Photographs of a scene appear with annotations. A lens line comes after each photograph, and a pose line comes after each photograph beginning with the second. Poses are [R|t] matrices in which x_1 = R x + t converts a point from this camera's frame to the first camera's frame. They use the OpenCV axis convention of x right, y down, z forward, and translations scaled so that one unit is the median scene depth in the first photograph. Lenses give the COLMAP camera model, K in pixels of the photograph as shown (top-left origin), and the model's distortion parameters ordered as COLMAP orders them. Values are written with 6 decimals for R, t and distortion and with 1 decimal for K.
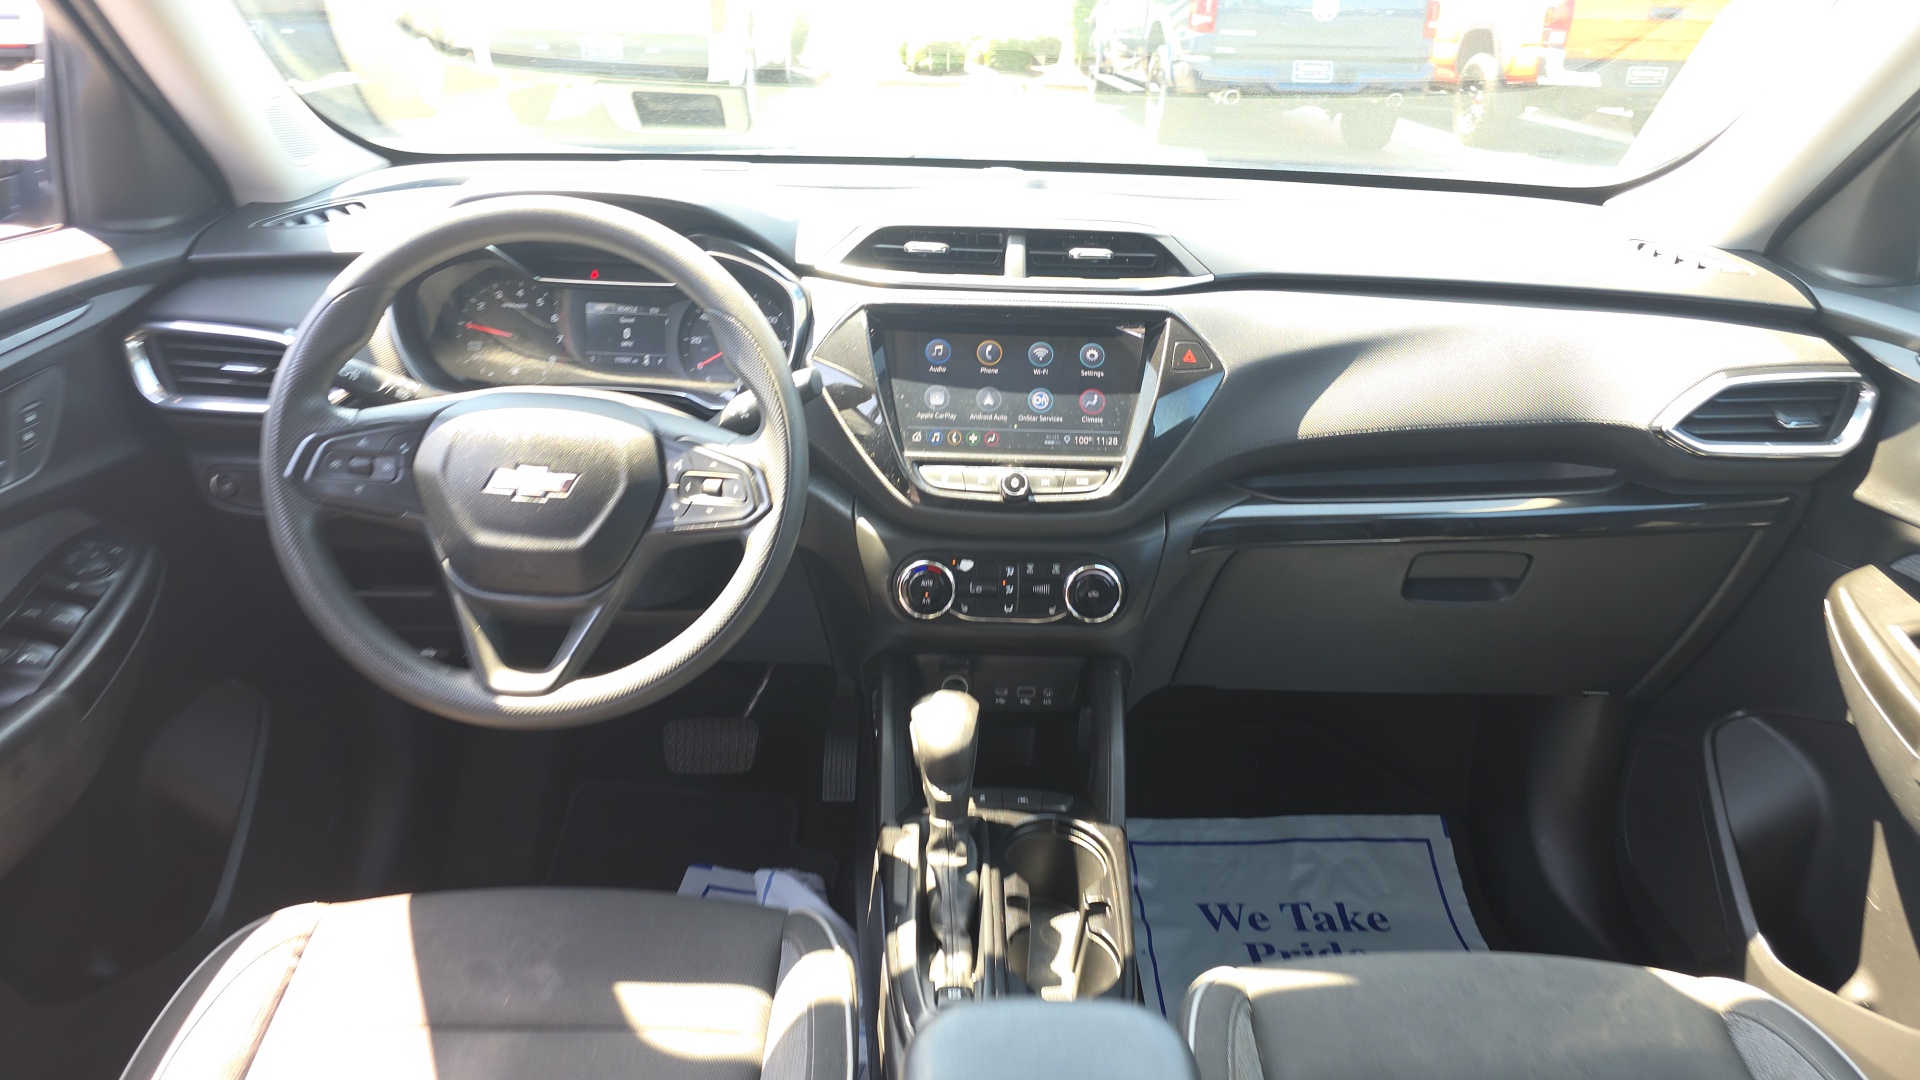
lens RADIAL K [[1325.4, 0, 974.0], [0, 1325.4, 509.5], [0, 0, 1]] dist [0.092564, -0.099945]
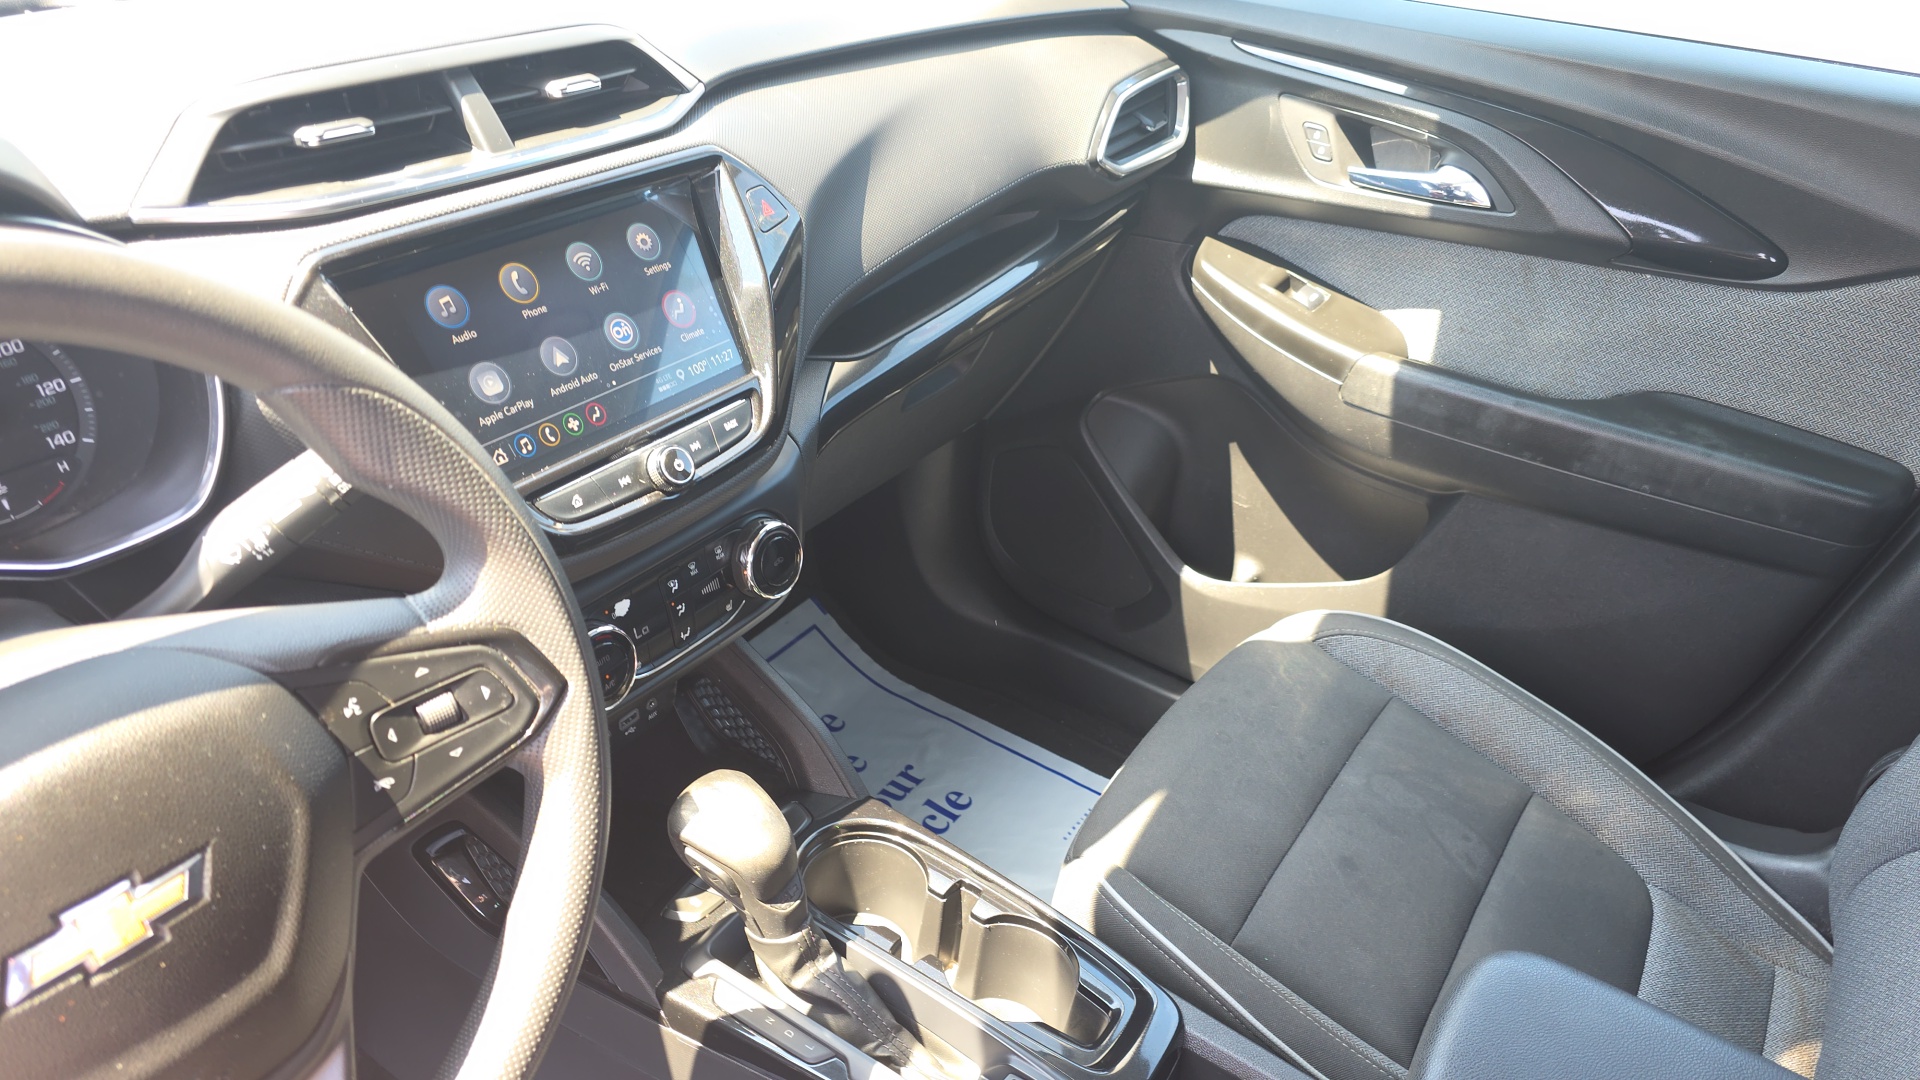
lens RADIAL K [[1314.0, 0, 989.3], [0, 1314.0, 568.4], [0, 0, 1]] dist [0.048728, -0.047684]
pose [[0.563539, -0.449214, 0.693276, -0.352662], [0.251833, 0.892698, 0.373725, -0.176311], [-0.786768, -0.036018, 0.616197, 0.452499]]
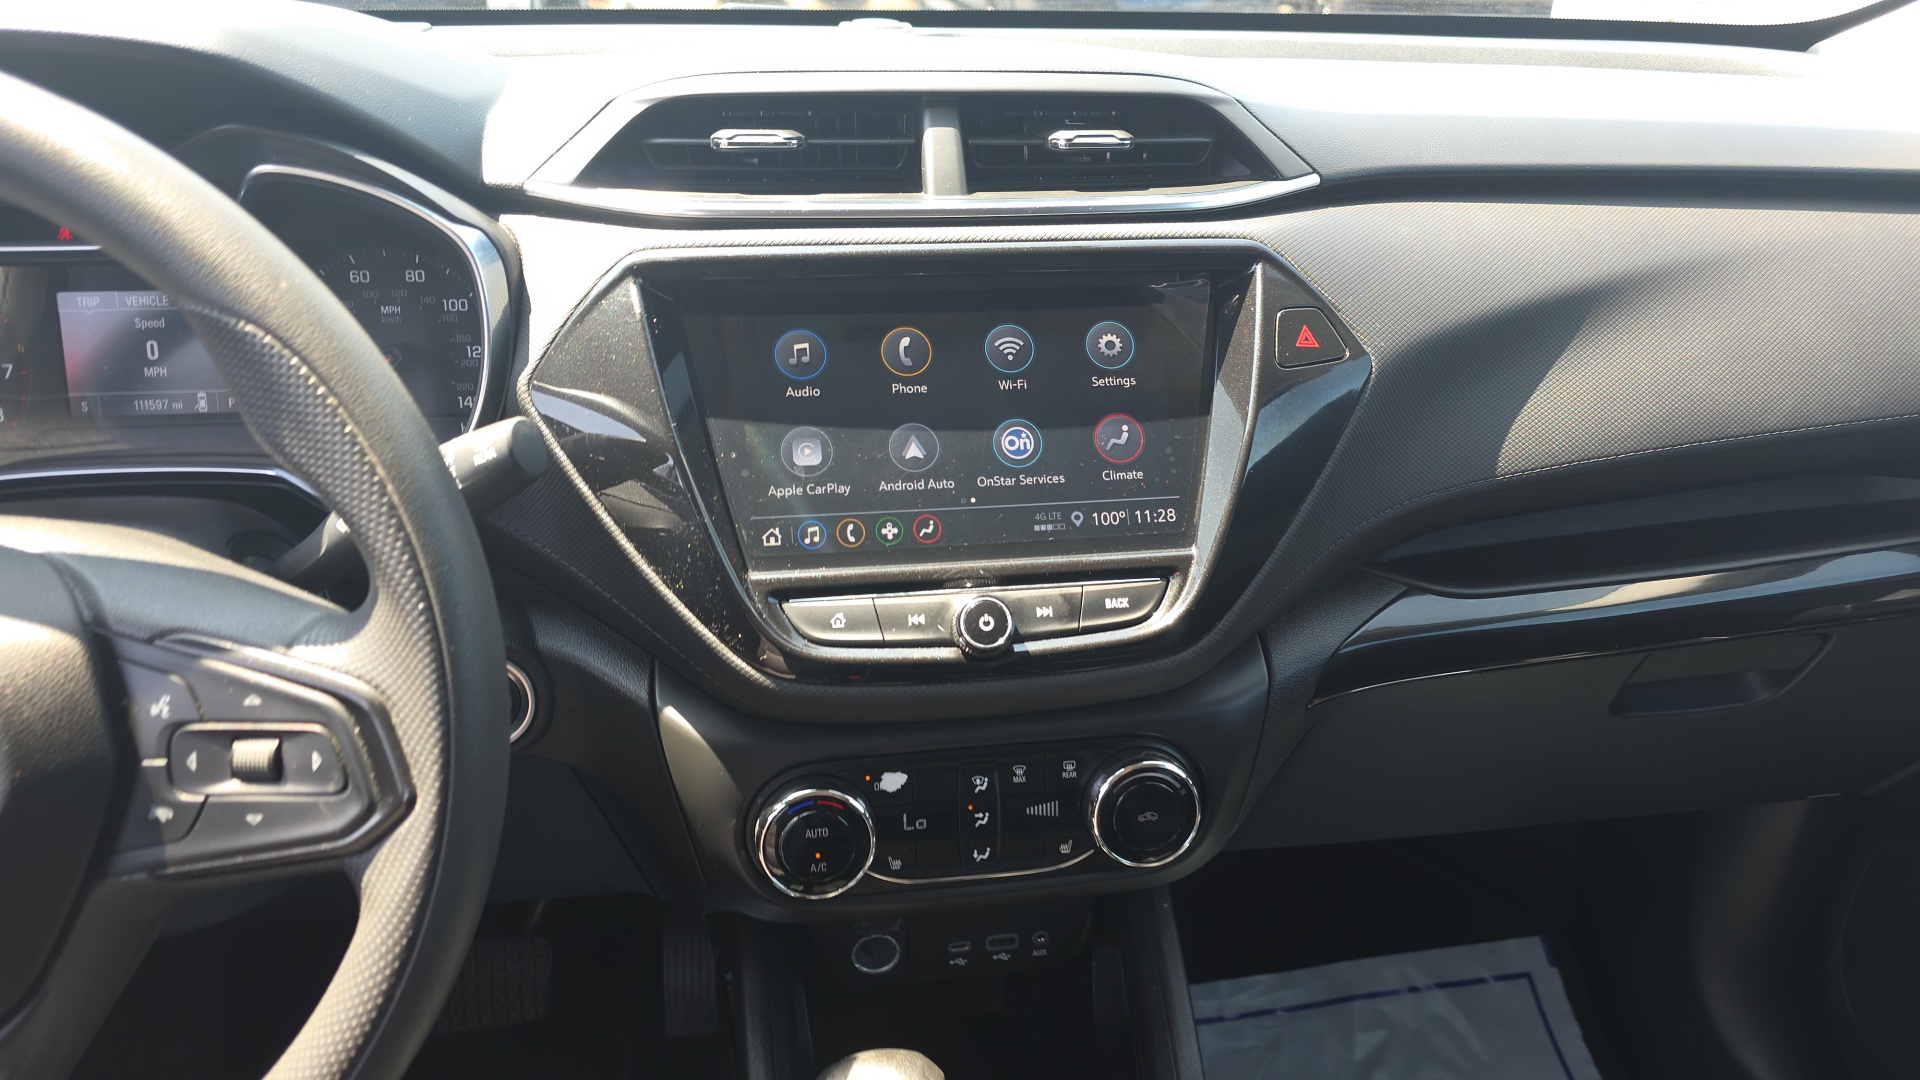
lens RADIAL K [[1307.9, 0, 1005.3], [0, 1307.9, 564.8], [0, 0, 1]] dist [0.103464, -0.158795]
pose [[0.988323, -0.081089, 0.129002, -0.021718], [0.070646, 0.993994, 0.083575, -0.078410], [-0.135004, -0.073486, 0.988116, 0.511126]]
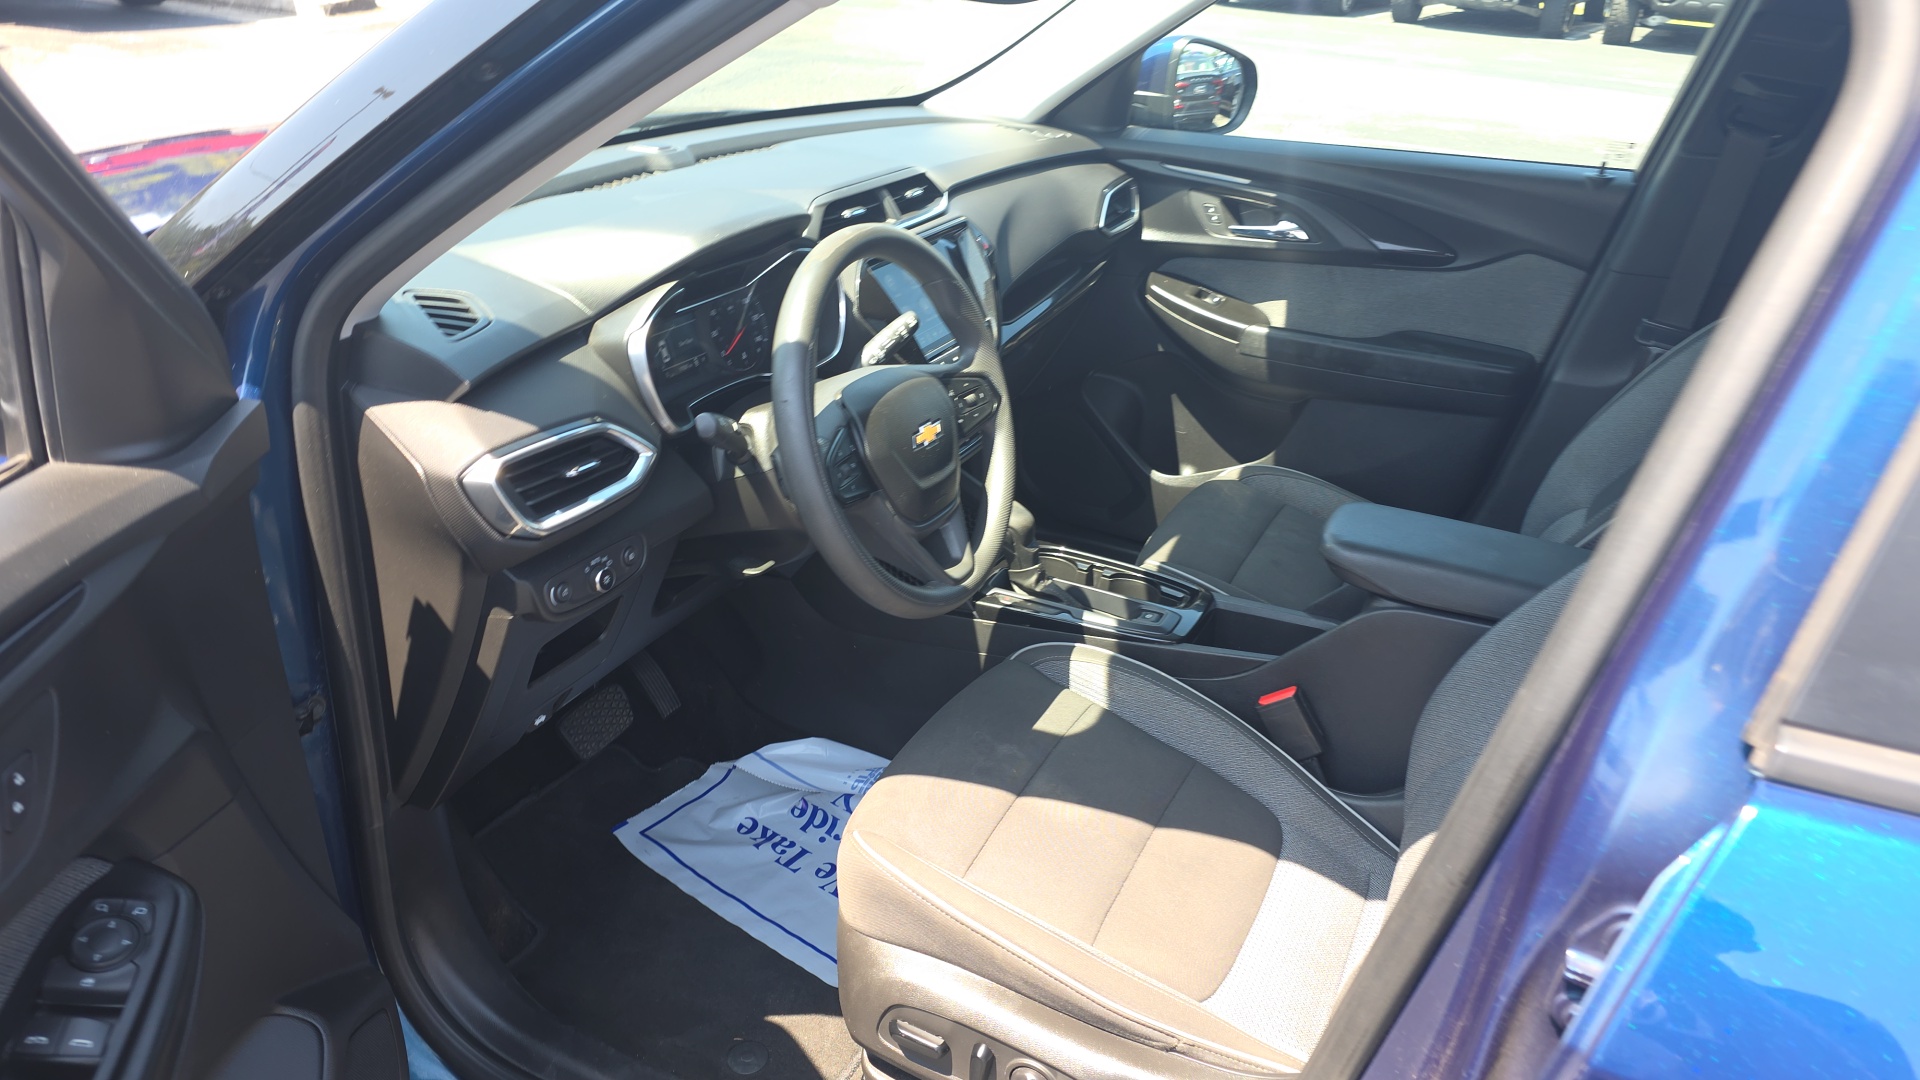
lens RADIAL K [[1318.8, 0, 947.0], [0, 1318.8, 542.6], [0, 0, 1]] dist [0.044243, -0.051813]
pose [[0.469148, -0.402774, 0.785922, -1.217384], [0.299306, 0.909786, 0.287585, -0.254880], [-0.830853, 0.100312, 0.547377, 0.218081]]
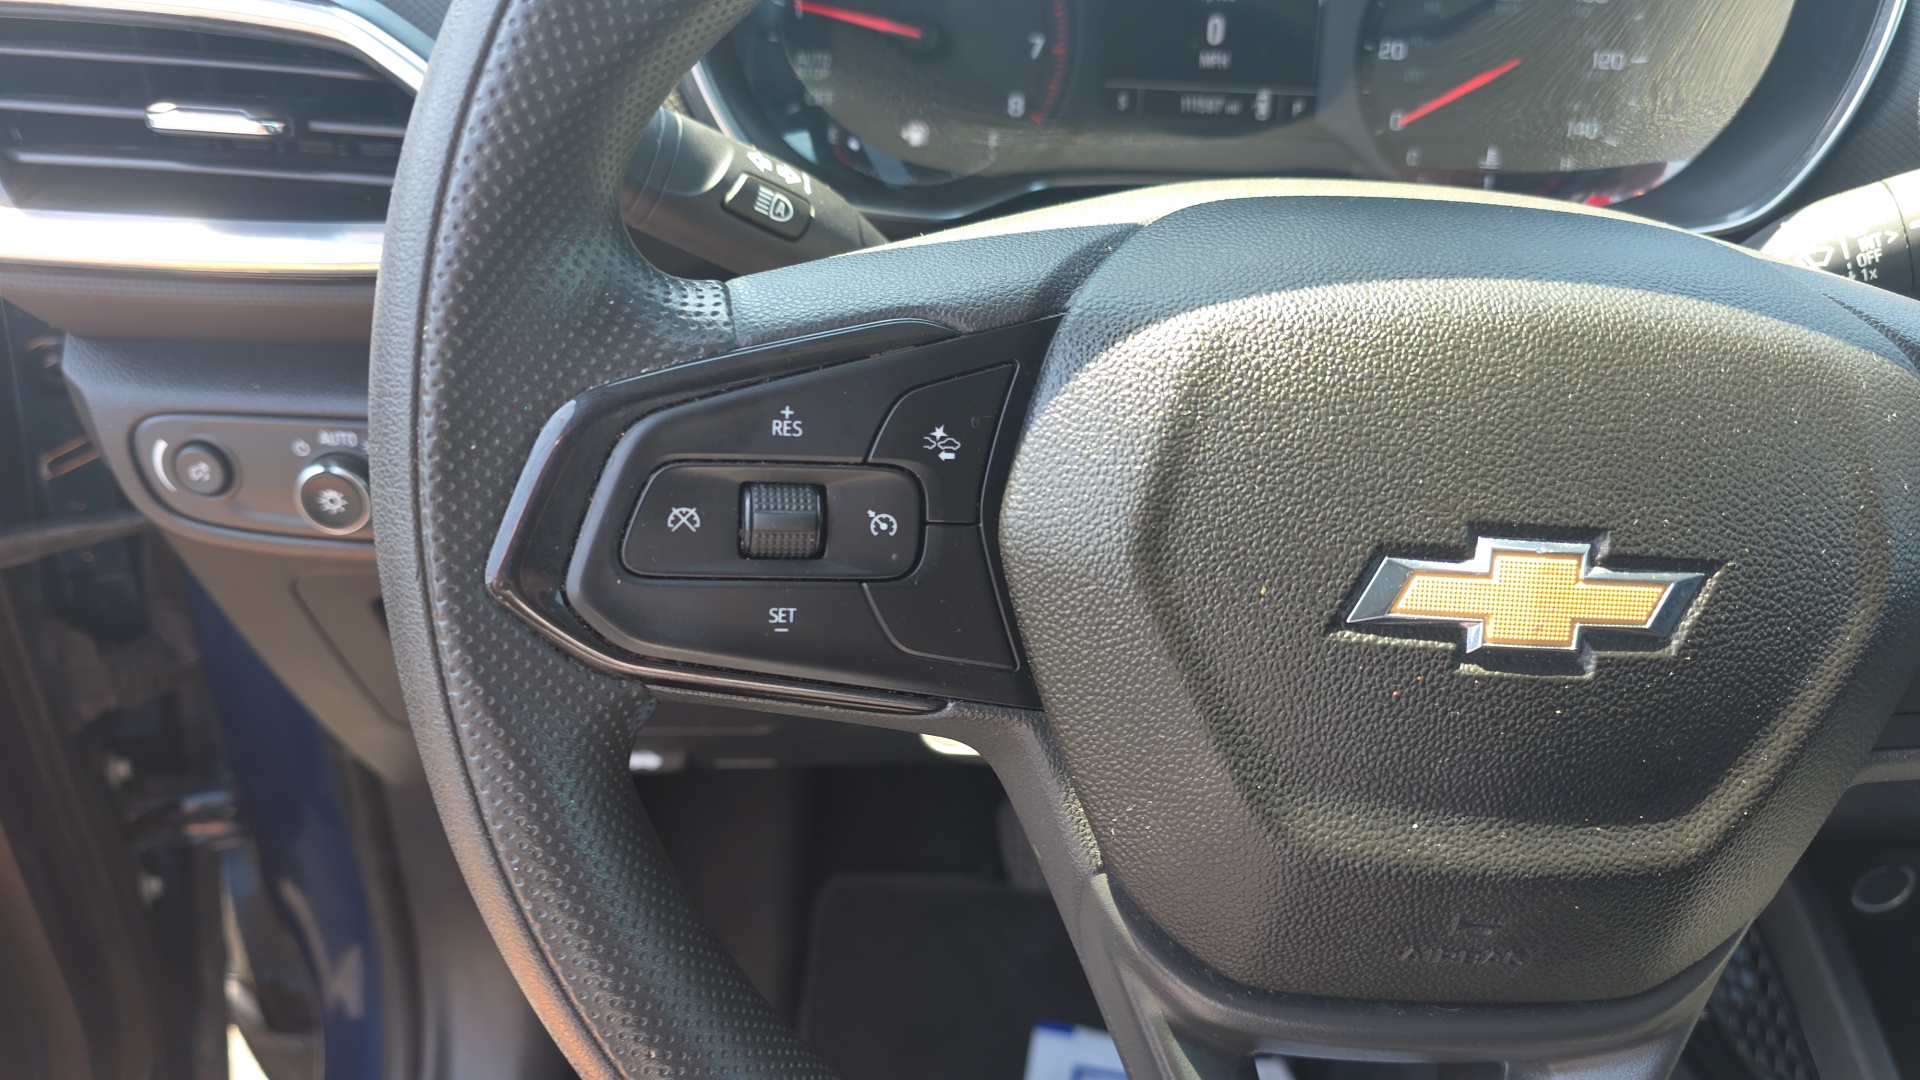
lens RADIAL K [[1345.4, 0, 959.1], [0, 1345.4, 559.5], [0, 0, 1]] dist [-0.004456, -0.005823]
pose [[0.999687, -0.006792, 0.024070, -0.371070], [0.002315, 0.983419, 0.181334, -0.059562], [-0.024902, -0.181221, 0.983127, 0.659057]]
